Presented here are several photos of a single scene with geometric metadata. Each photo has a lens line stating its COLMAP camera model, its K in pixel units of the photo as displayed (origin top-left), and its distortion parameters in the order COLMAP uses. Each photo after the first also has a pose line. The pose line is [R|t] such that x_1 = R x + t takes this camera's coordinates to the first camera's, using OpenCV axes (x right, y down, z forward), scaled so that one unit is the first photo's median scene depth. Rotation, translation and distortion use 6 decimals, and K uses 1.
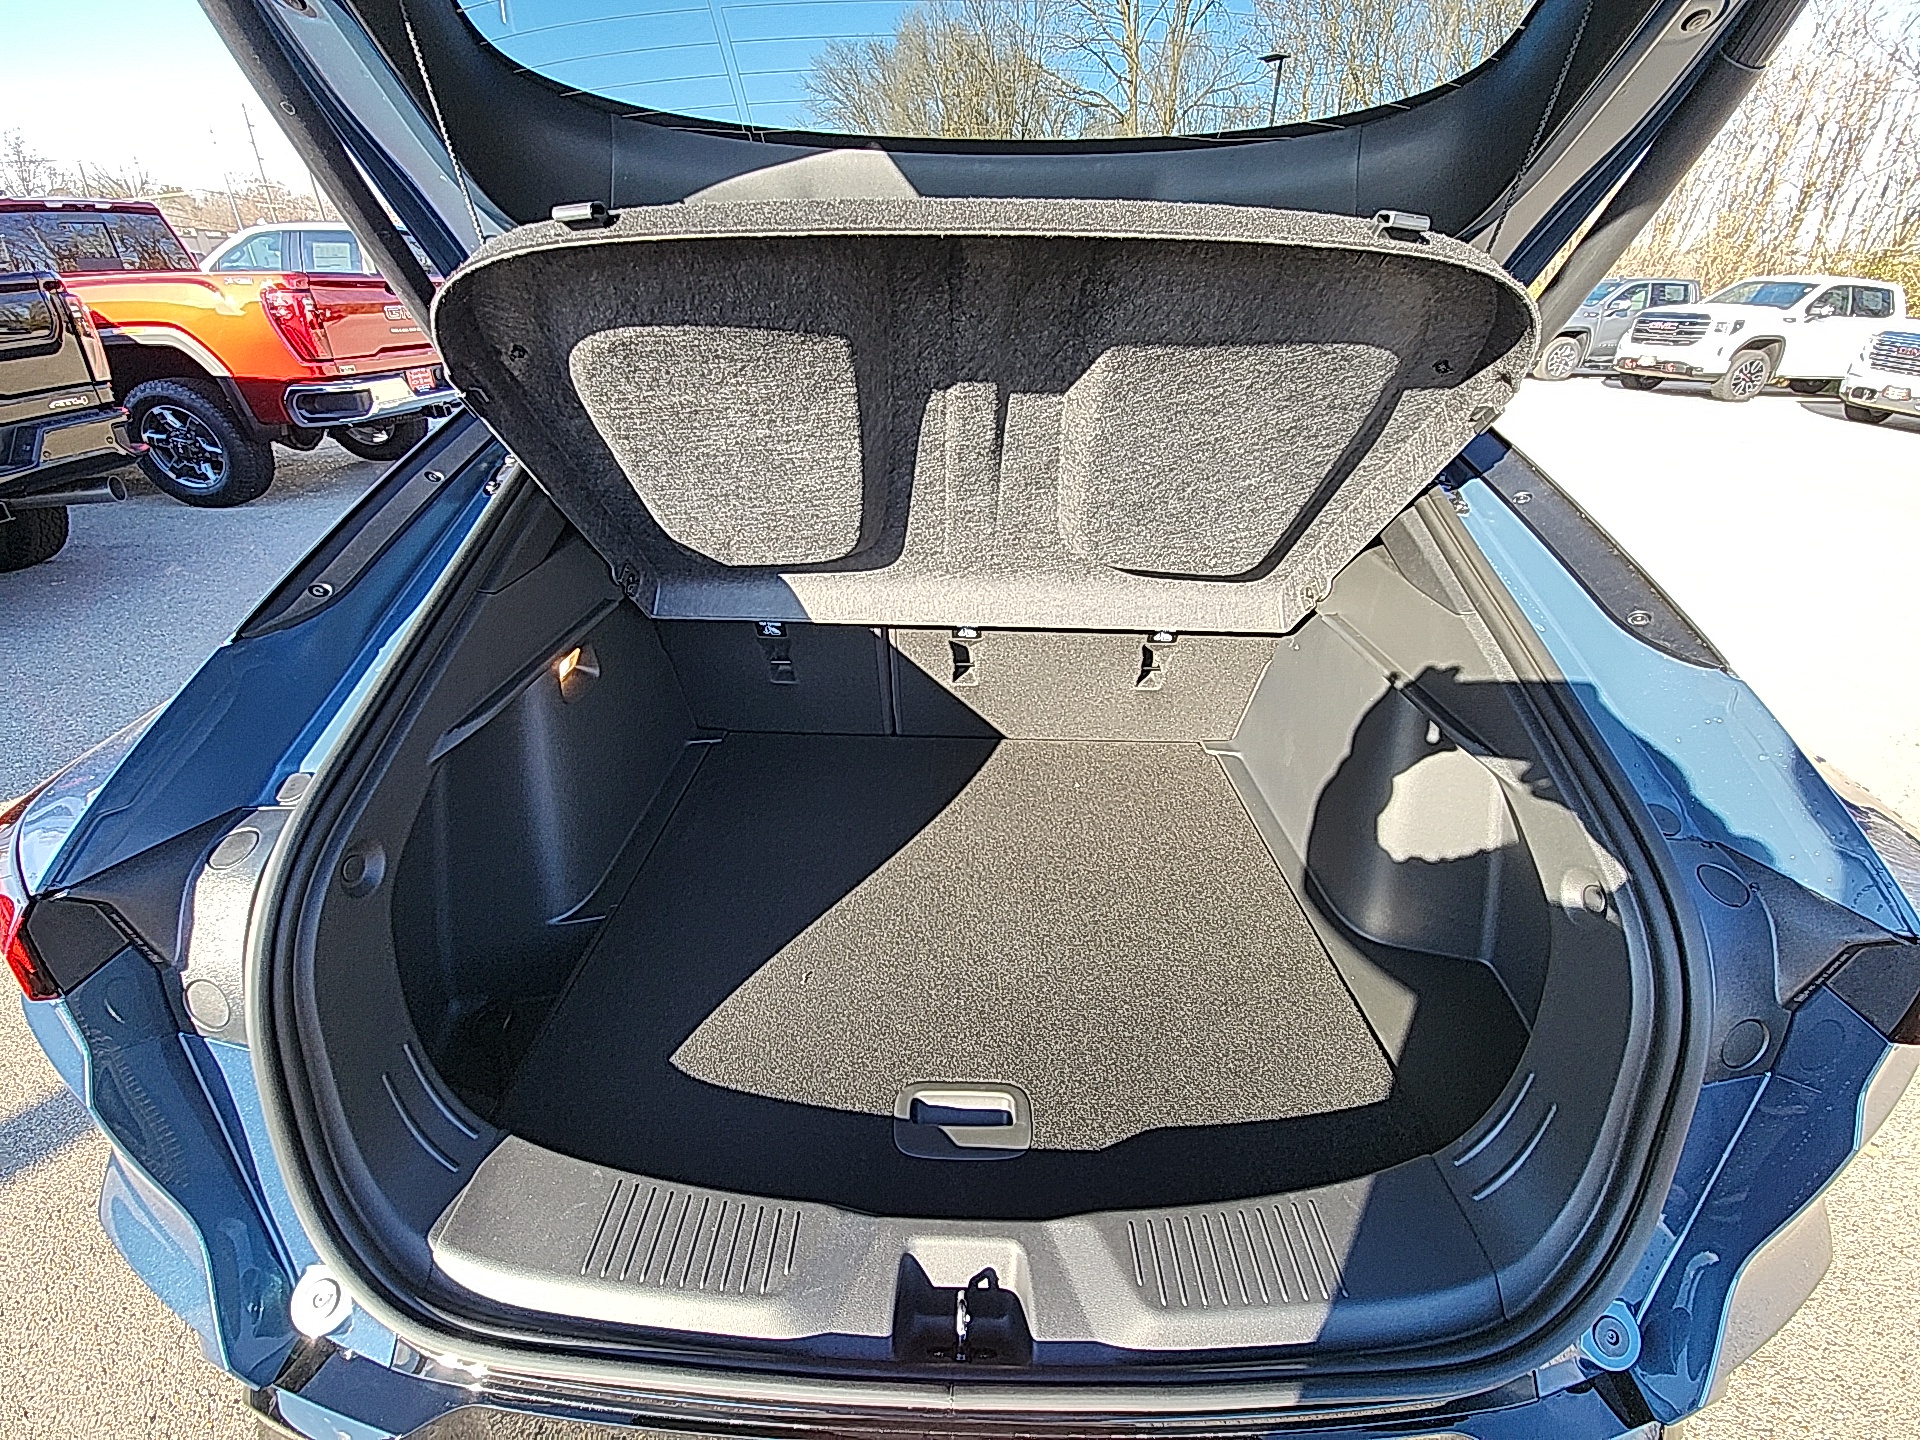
lens RADIAL K [[761.4, 0, 951.3], [0, 761.4, 706.1], [0, 0, 1]] dist [0.014177, -0.012220]
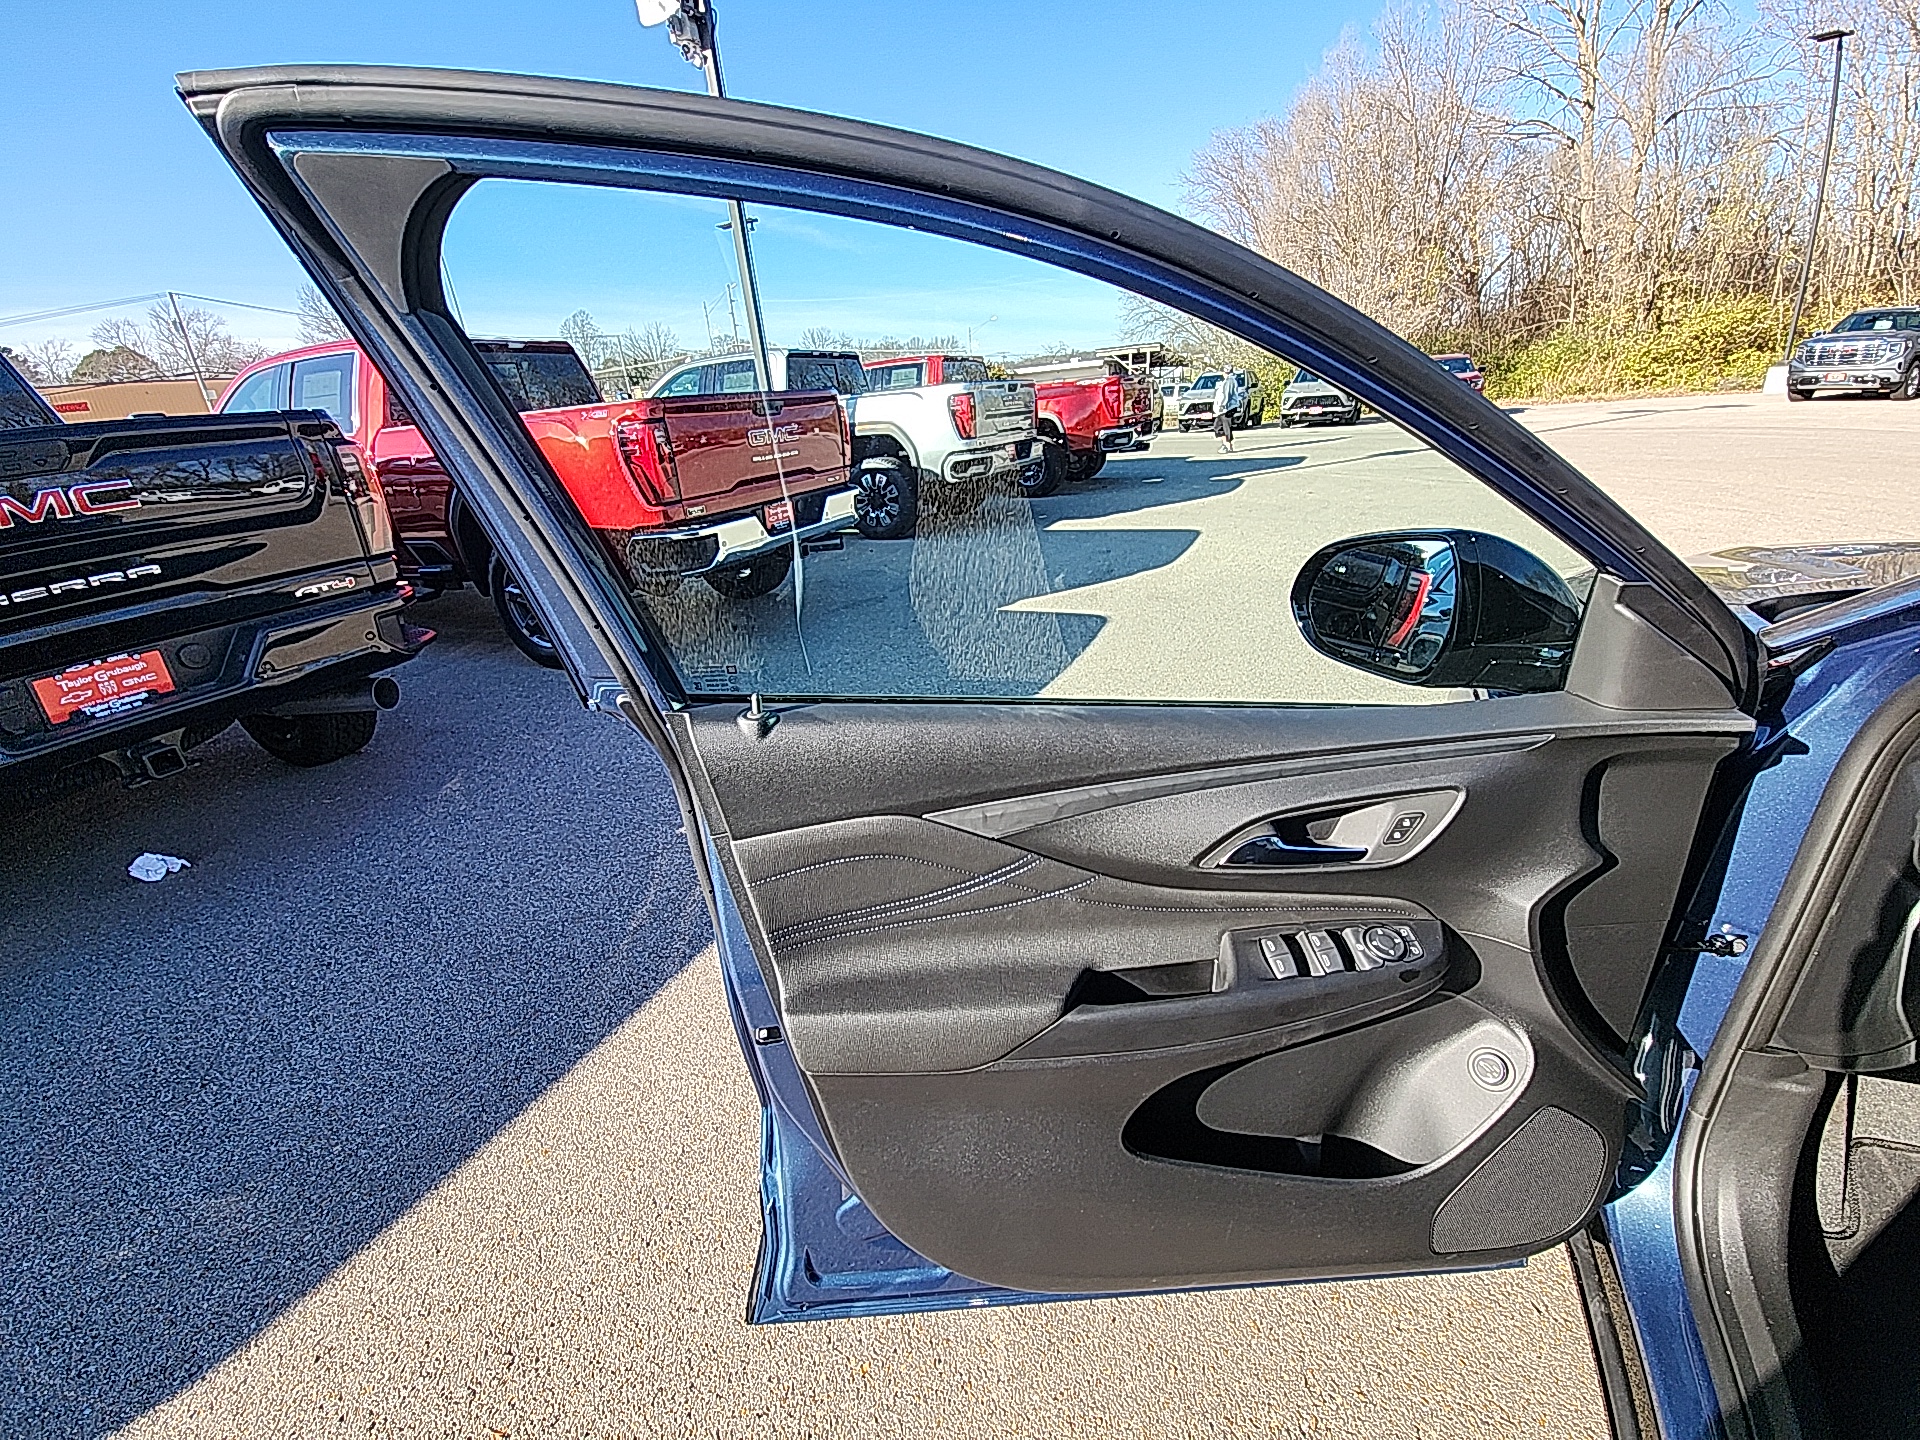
lens RADIAL K [[761.4, 0, 957.9], [0, 761.4, 710.2], [0, 0, 1]] dist [0.014177, -0.012220]
pose [[0.918779, 0.066642, -0.389106, -0.301232], [-0.104085, 0.991666, -0.075929, -0.282673], [0.380803, 0.110262, 0.918058, 0.550933]]
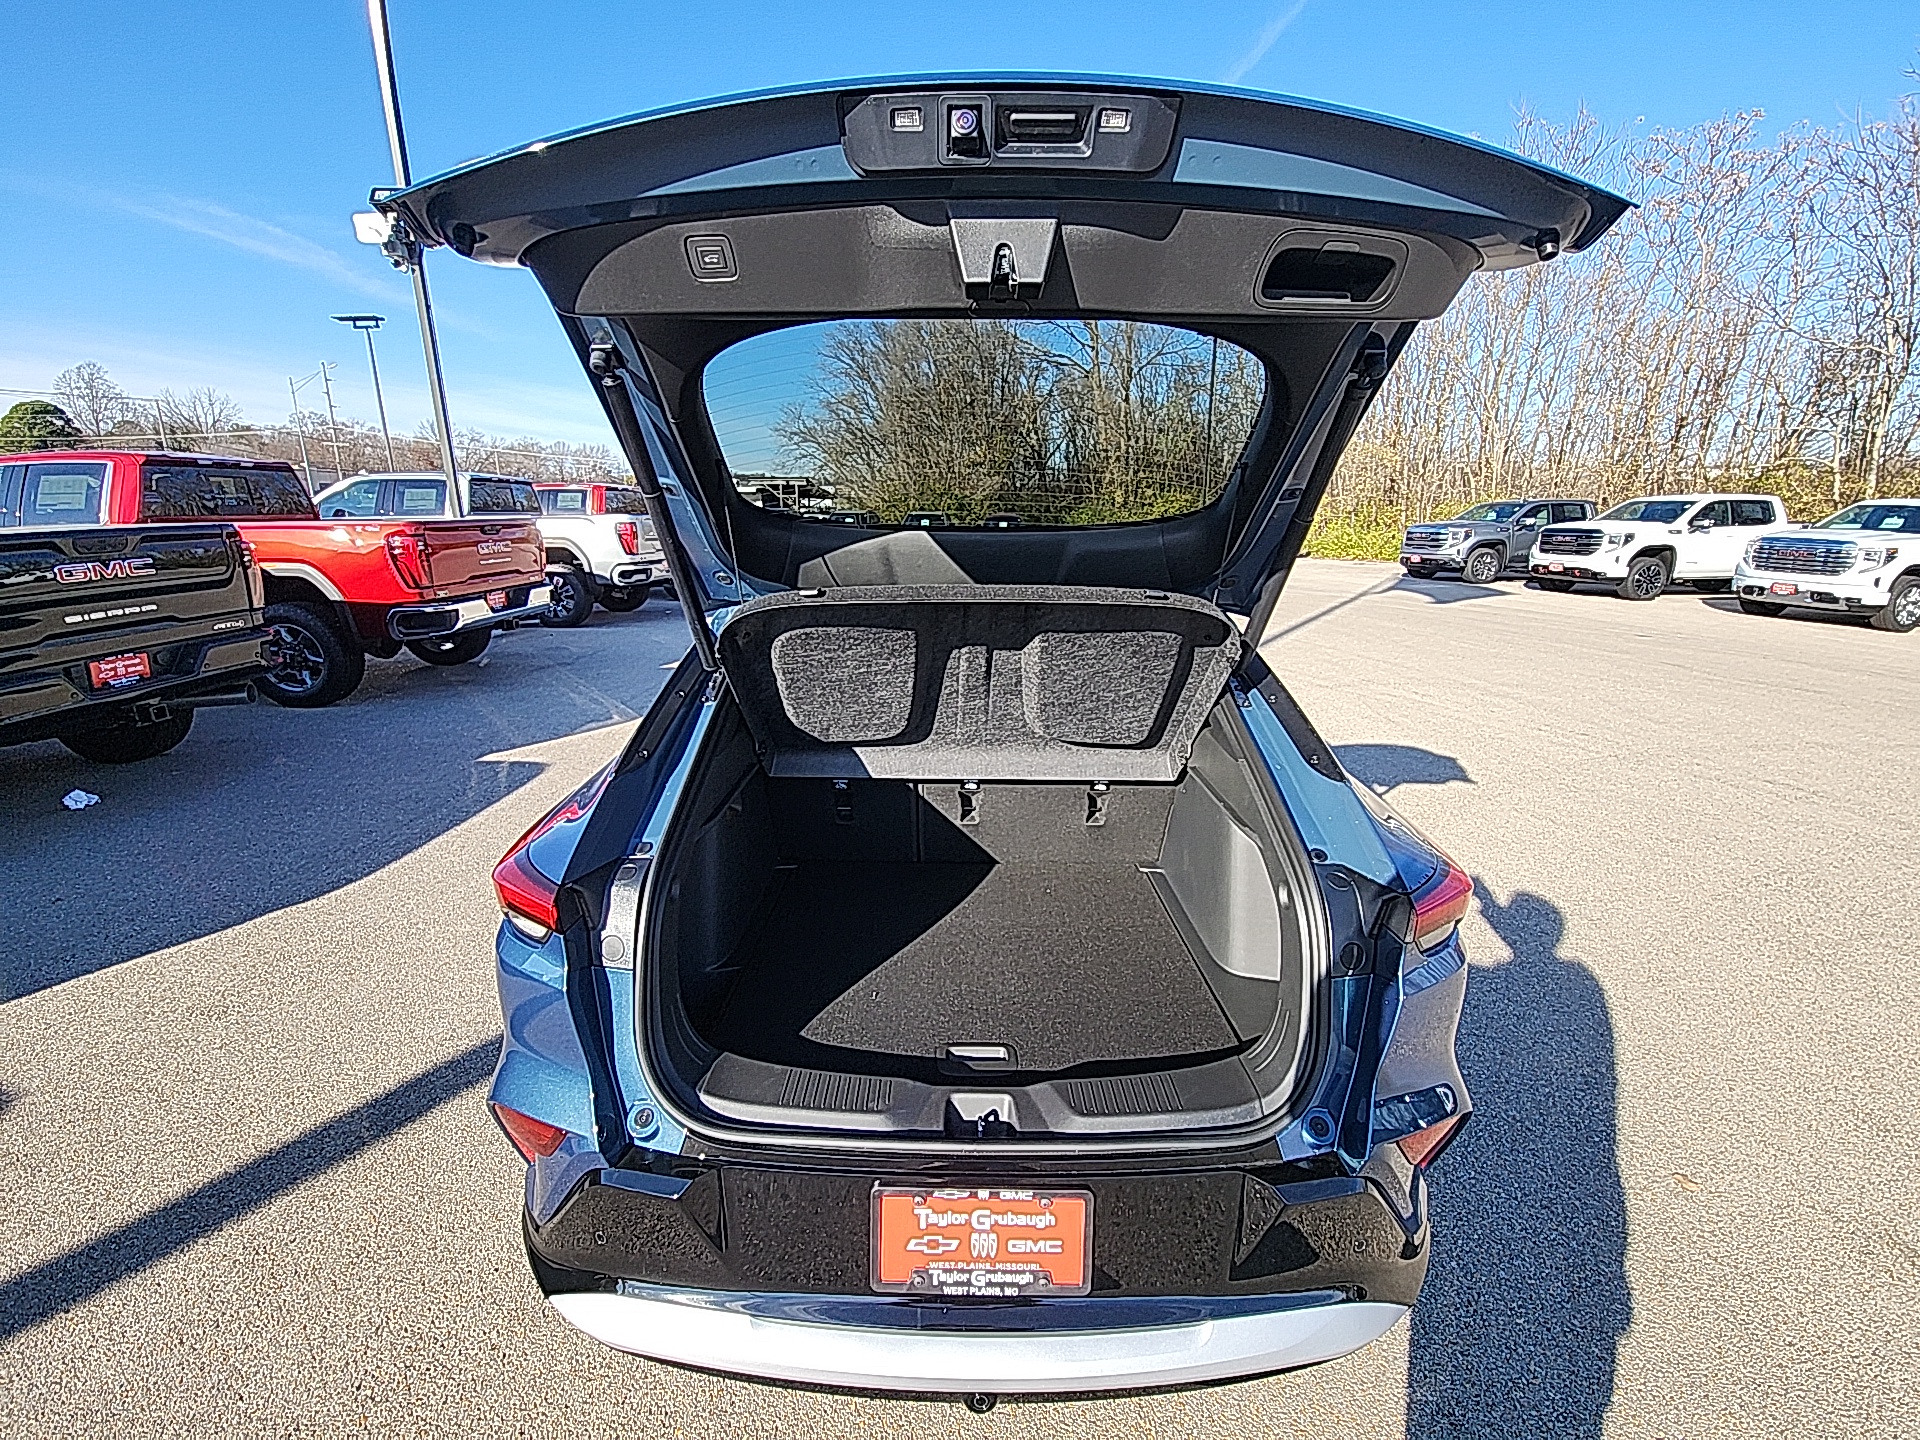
lens RADIAL K [[761.4, 0, 953.1], [0, 761.4, 718.4], [0, 0, 1]] dist [0.014177, -0.012220]
pose [[0.999871, -0.011169, 0.011575, -0.010663], [0.013494, 0.974098, -0.225723, 0.040546], [-0.008754, 0.225850, 0.974123, -0.177358]]
